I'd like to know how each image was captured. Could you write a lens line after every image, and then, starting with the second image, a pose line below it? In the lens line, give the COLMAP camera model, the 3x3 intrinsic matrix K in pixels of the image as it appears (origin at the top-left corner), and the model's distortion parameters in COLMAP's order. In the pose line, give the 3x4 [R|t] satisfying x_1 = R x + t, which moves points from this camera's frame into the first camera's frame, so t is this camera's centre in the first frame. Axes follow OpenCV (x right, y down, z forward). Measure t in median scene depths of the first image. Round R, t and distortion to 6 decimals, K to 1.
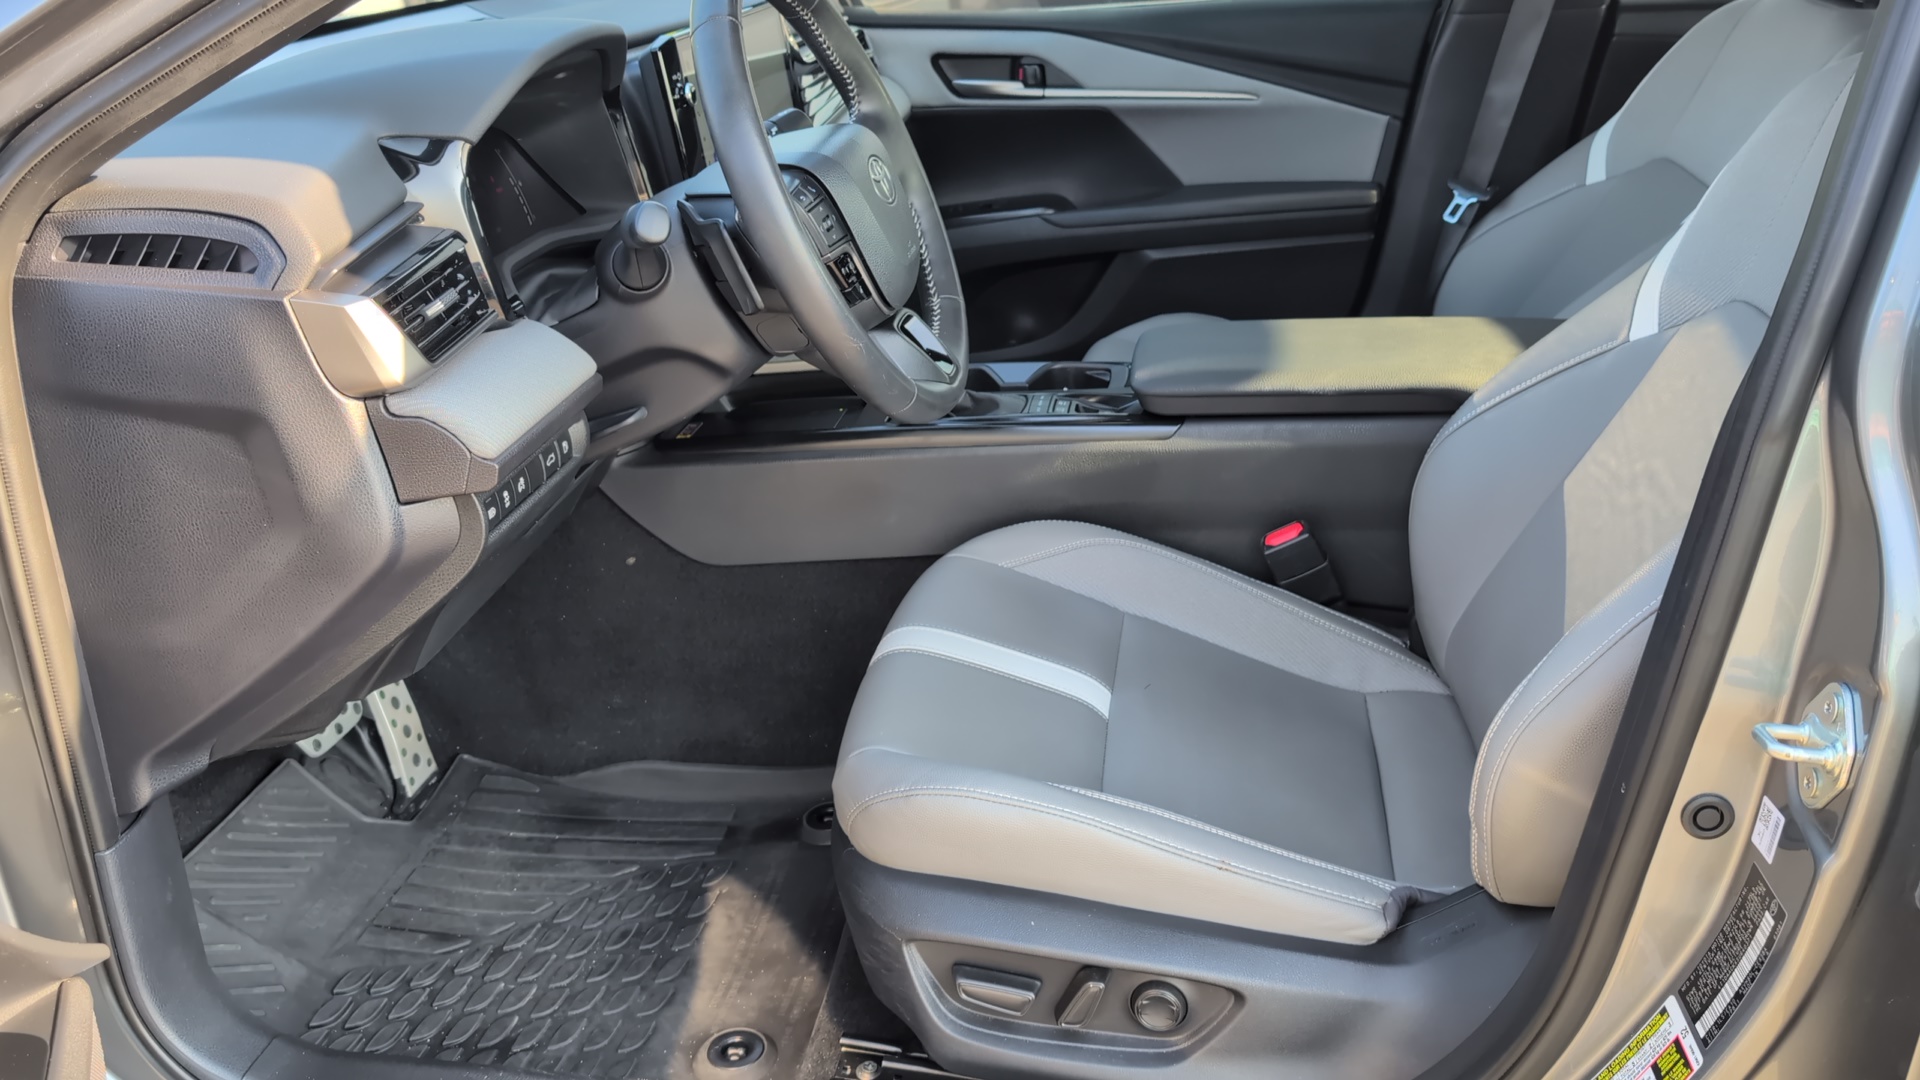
lens RADIAL K [[1604.0, 0, 960.0], [0, 1604.0, 540.0], [0, 0, 1]] dist [0.044703, -0.064729]
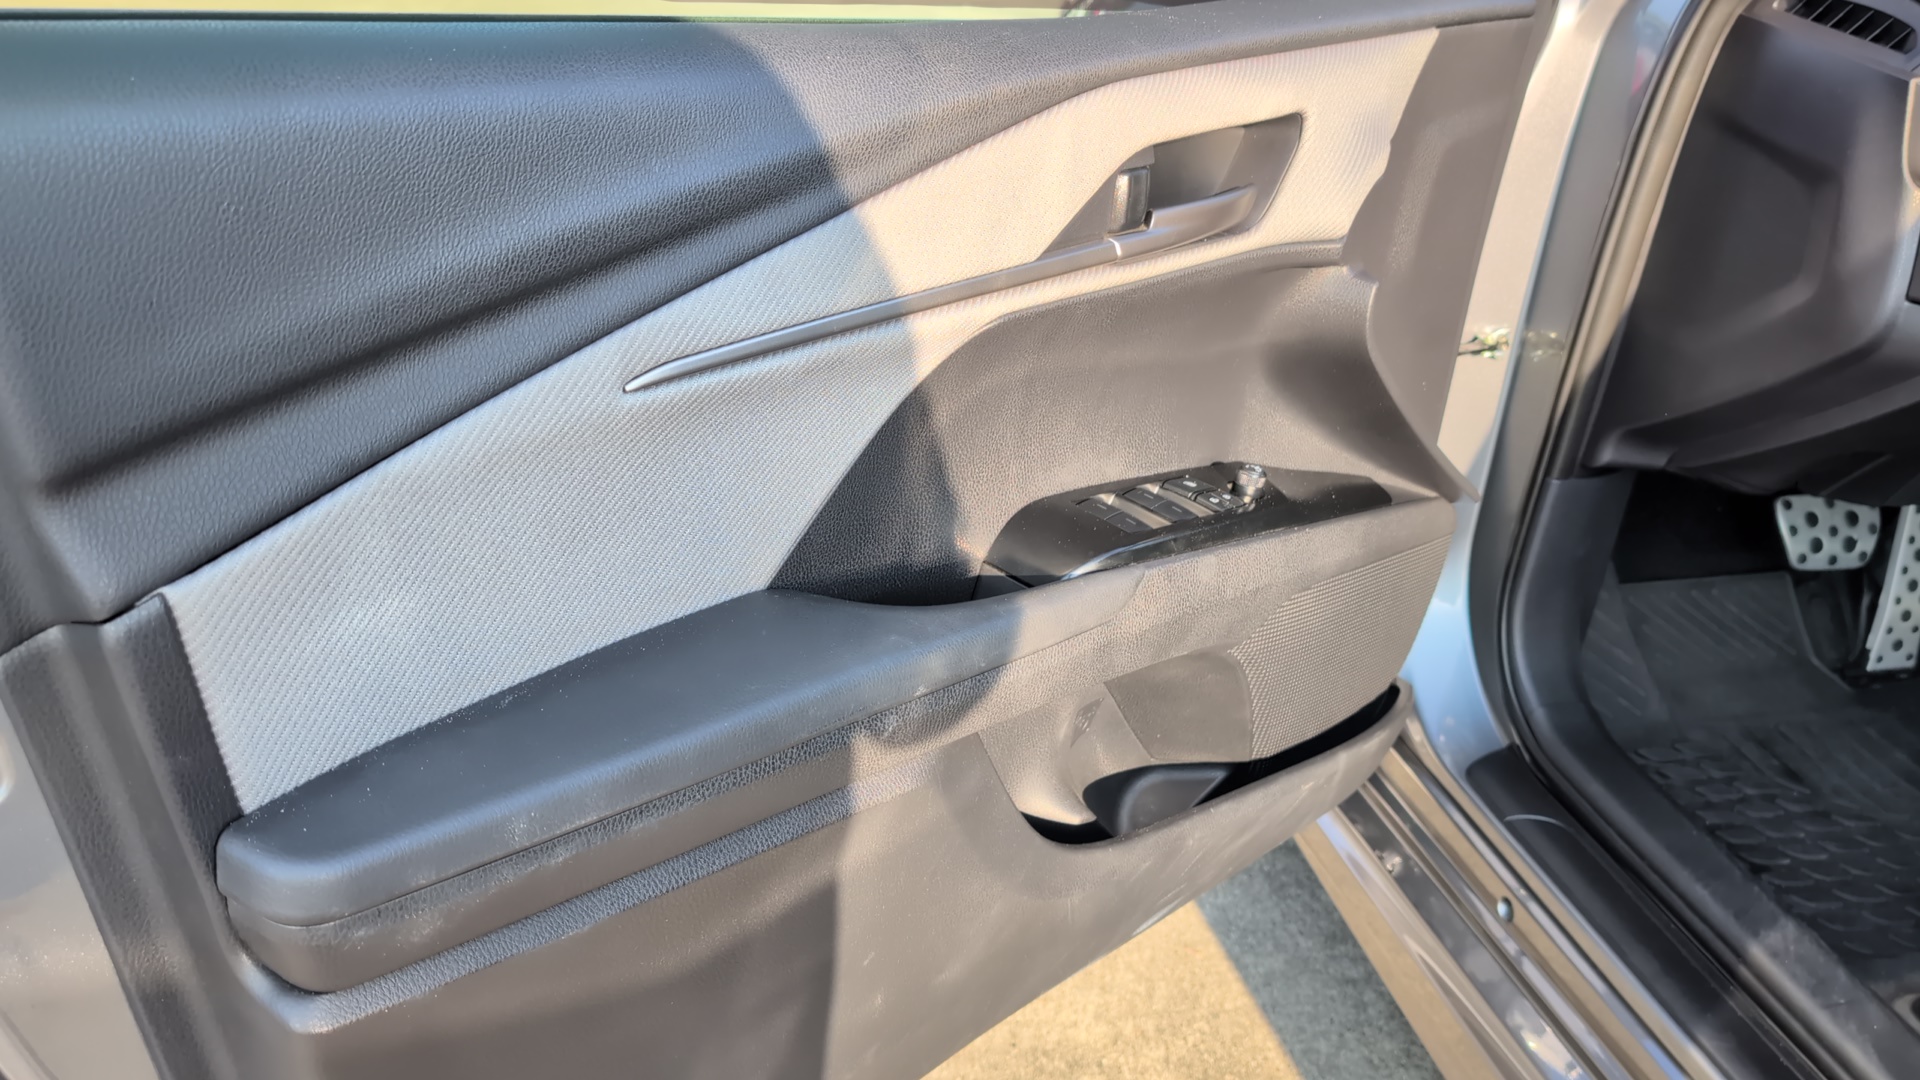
lens RADIAL K [[1604.0, 0, 960.0], [0, 1604.0, 540.0], [0, 0, 1]] dist [0.044703, -0.064729]
pose [[0.430490, 0.491938, -0.756753, 0.159543], [-0.433462, 0.848087, 0.304729, 0.034178], [0.791700, 0.196841, 0.578329, -0.050462]]
